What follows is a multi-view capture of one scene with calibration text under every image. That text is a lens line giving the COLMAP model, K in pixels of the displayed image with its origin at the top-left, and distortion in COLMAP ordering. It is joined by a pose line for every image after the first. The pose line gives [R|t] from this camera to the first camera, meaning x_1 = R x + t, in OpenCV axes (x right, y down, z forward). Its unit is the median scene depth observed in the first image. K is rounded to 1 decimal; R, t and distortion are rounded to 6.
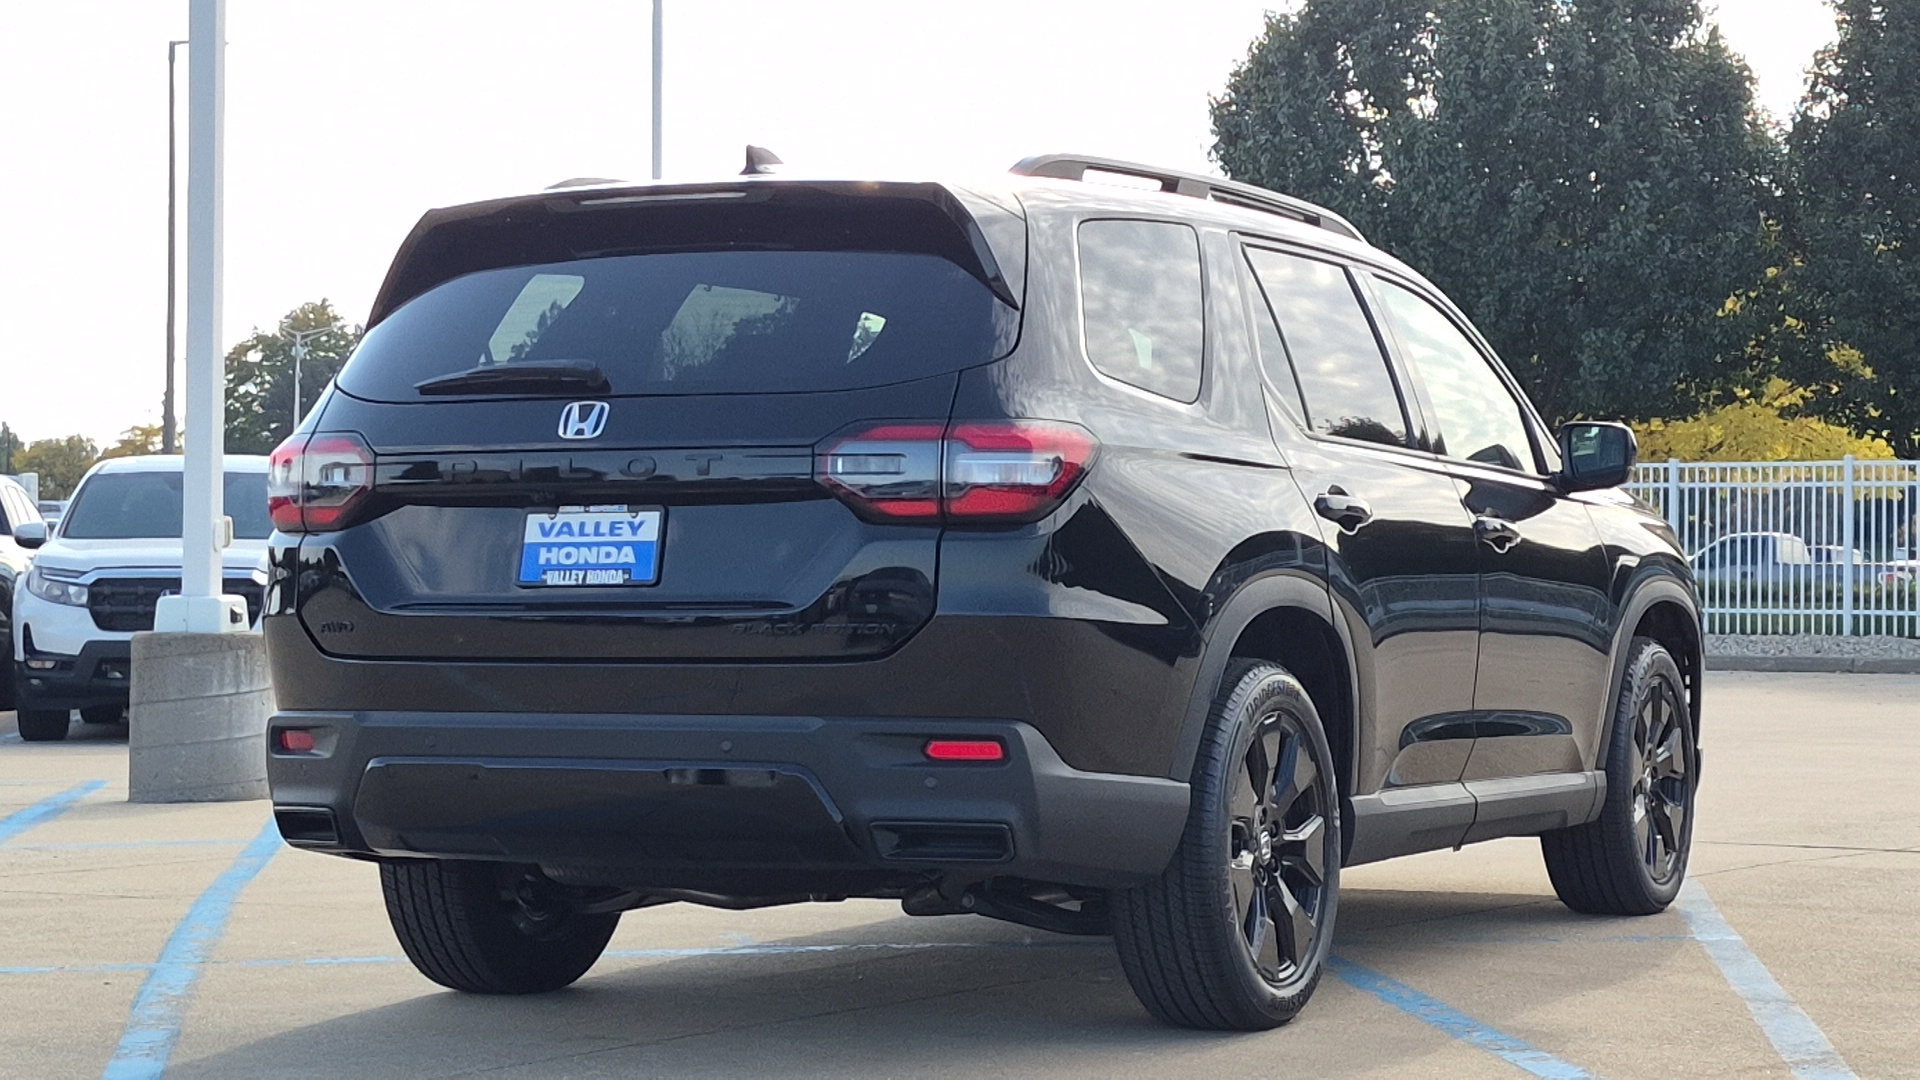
lens RADIAL K [[3741.1, 0, 963.0], [0, 3741.1, 556.6], [0, 0, 1]] dist [-0.016483, 0.000000]
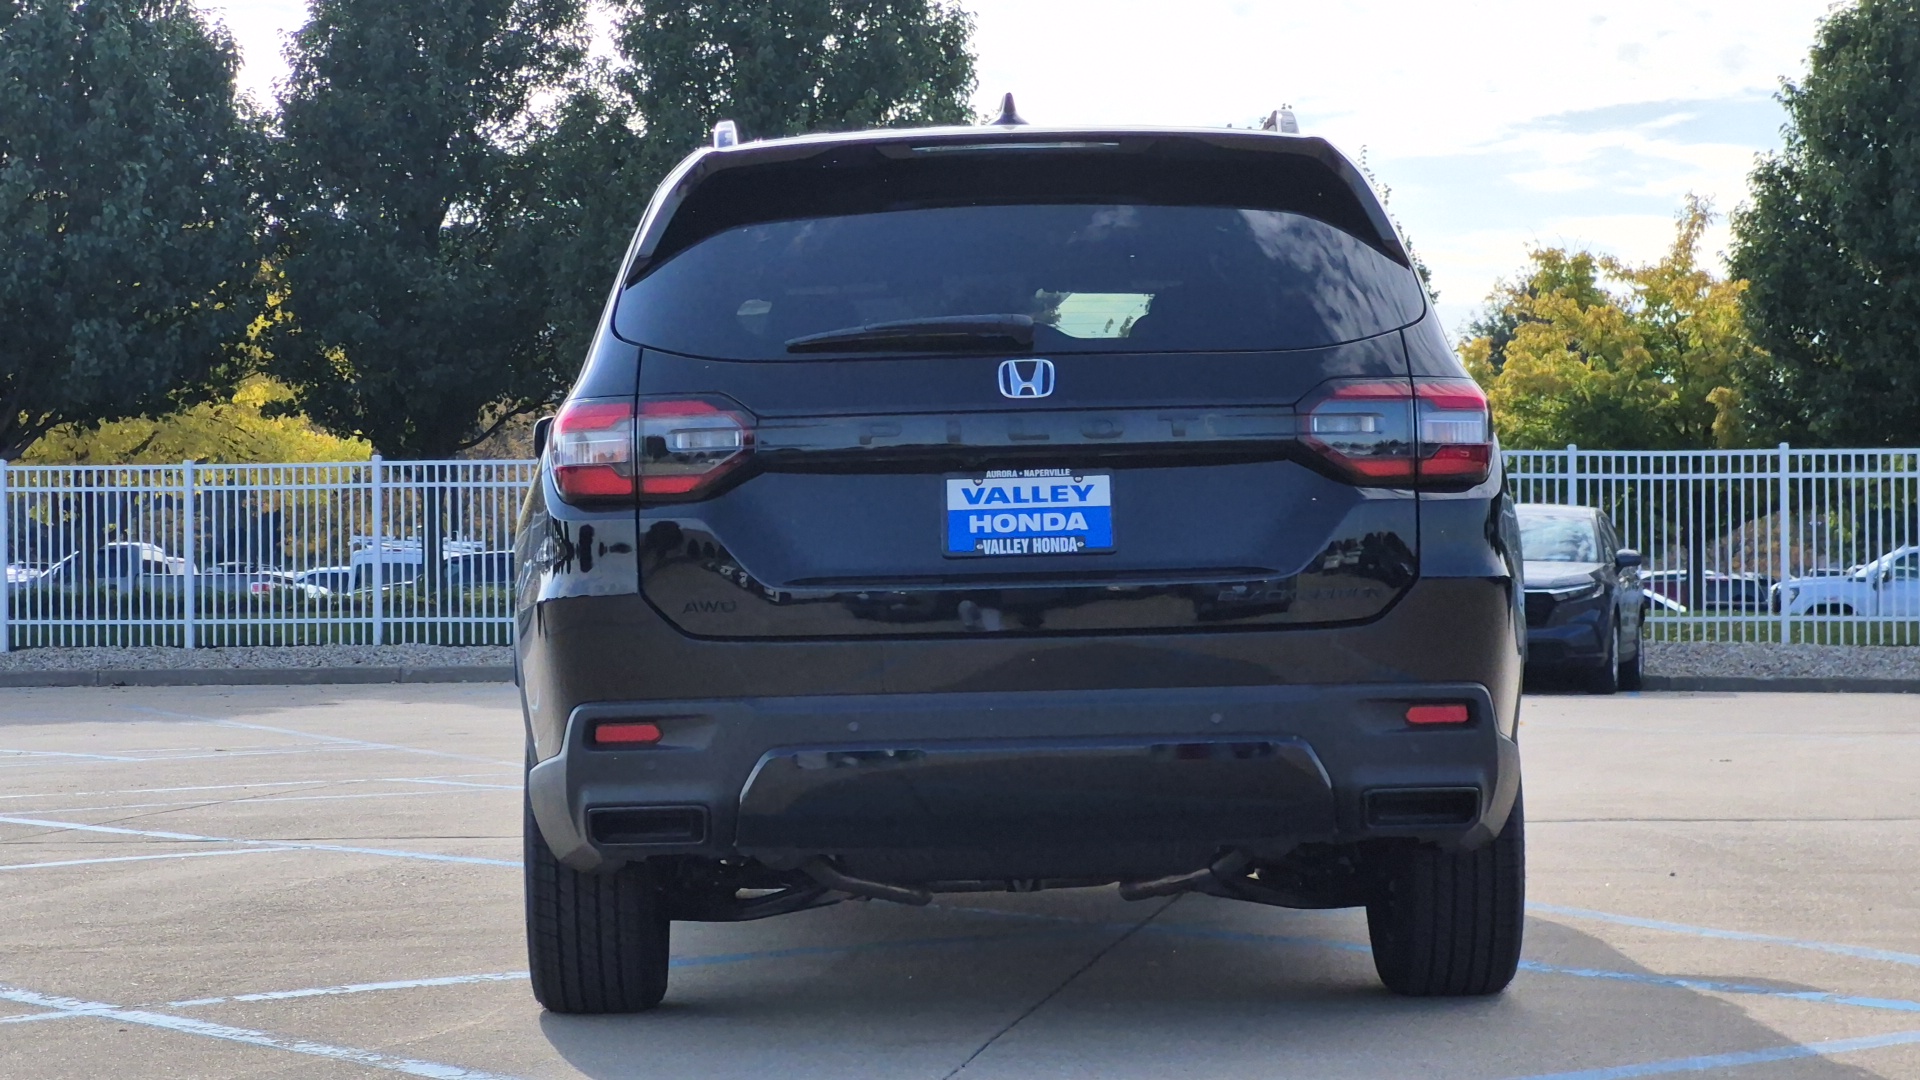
lens RADIAL K [[4012.2, 0, 955.0], [0, 4012.2, 525.9], [0, 0, 1]] dist [0.020064, 0.000000]
pose [[0.898909, -0.010650, 0.438007, -0.548031], [0.015607, 0.999848, -0.007719, 0.007868], [-0.437858, 0.013775, 0.898939, 0.098836]]
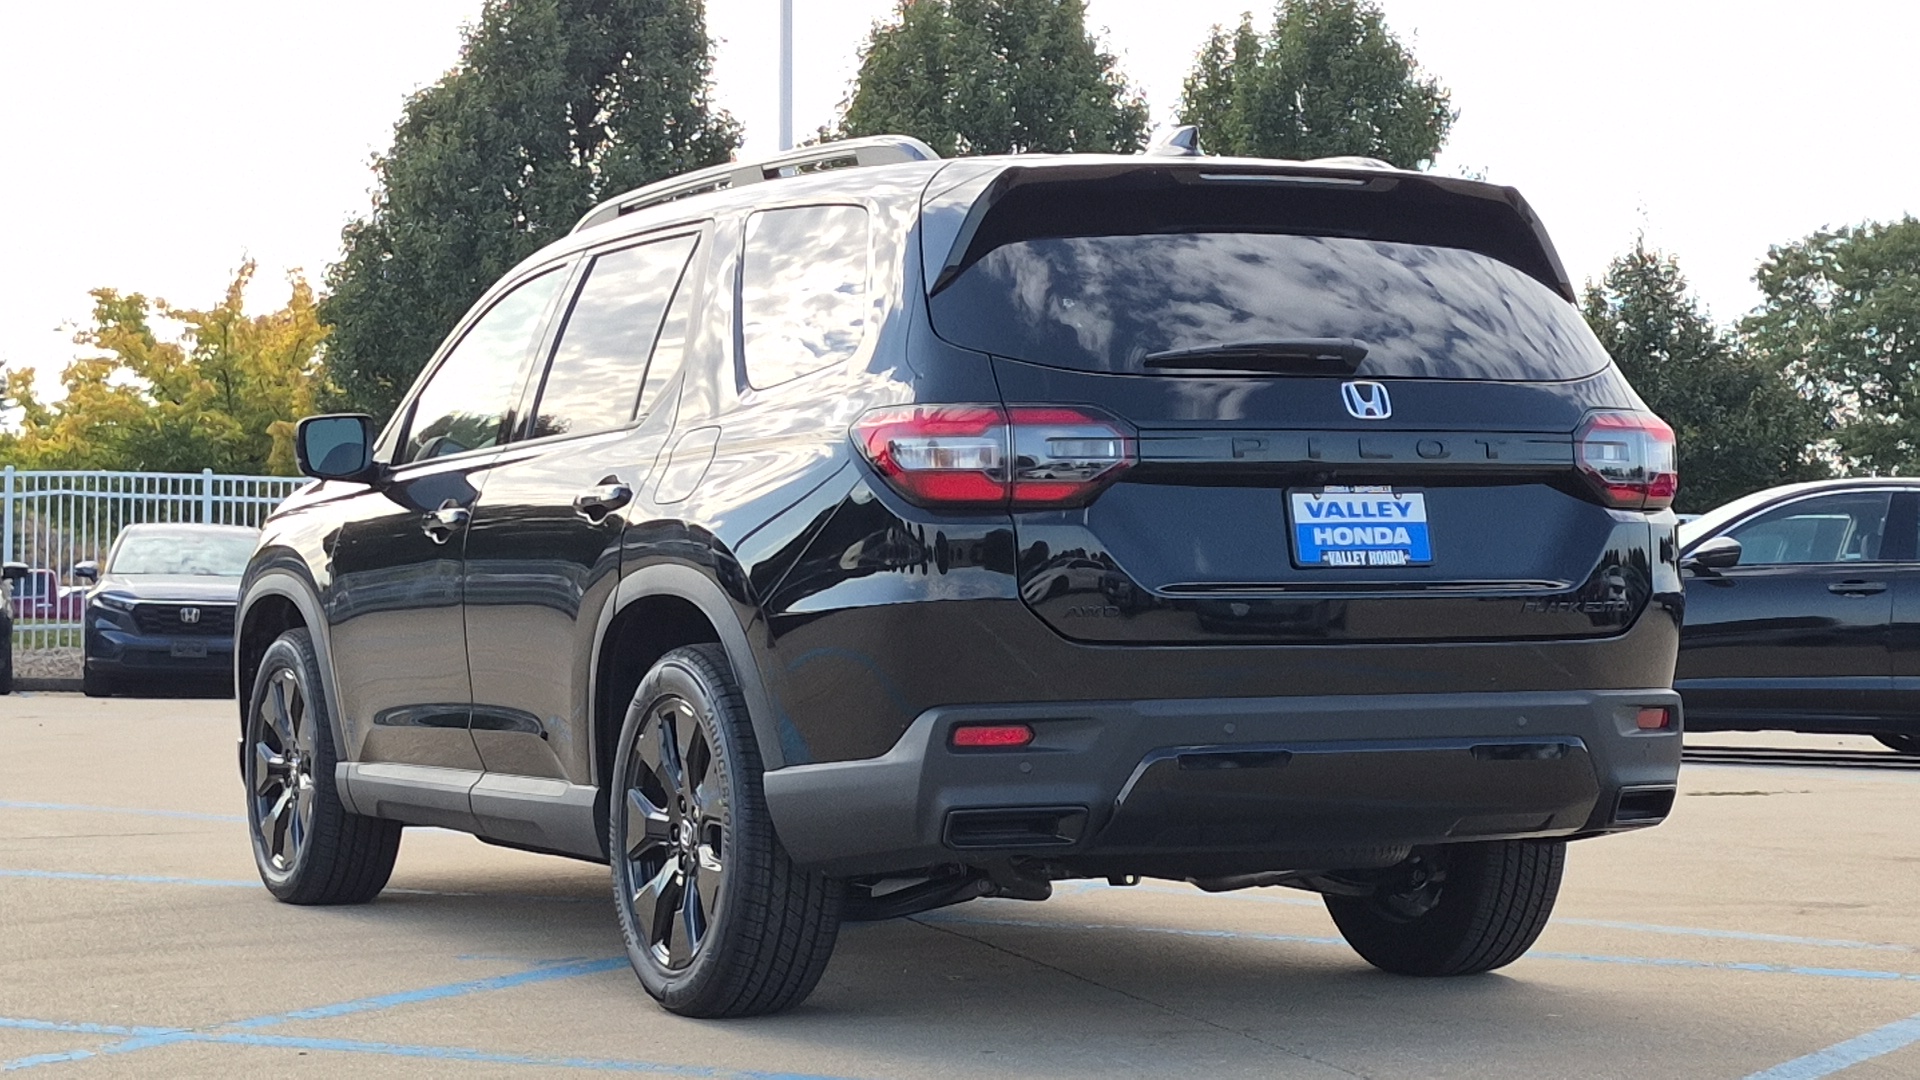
lens RADIAL K [[3564.5, 0, 955.6], [0, 3564.5, 540.4], [0, 0, 1]] dist [0.209190, 0.000000]
pose [[0.631267, 0.005340, 0.775547, -0.889344], [-0.000681, 0.999980, -0.006331, 0.006776], [-0.775565, 0.003469, 0.631258, 0.473381]]
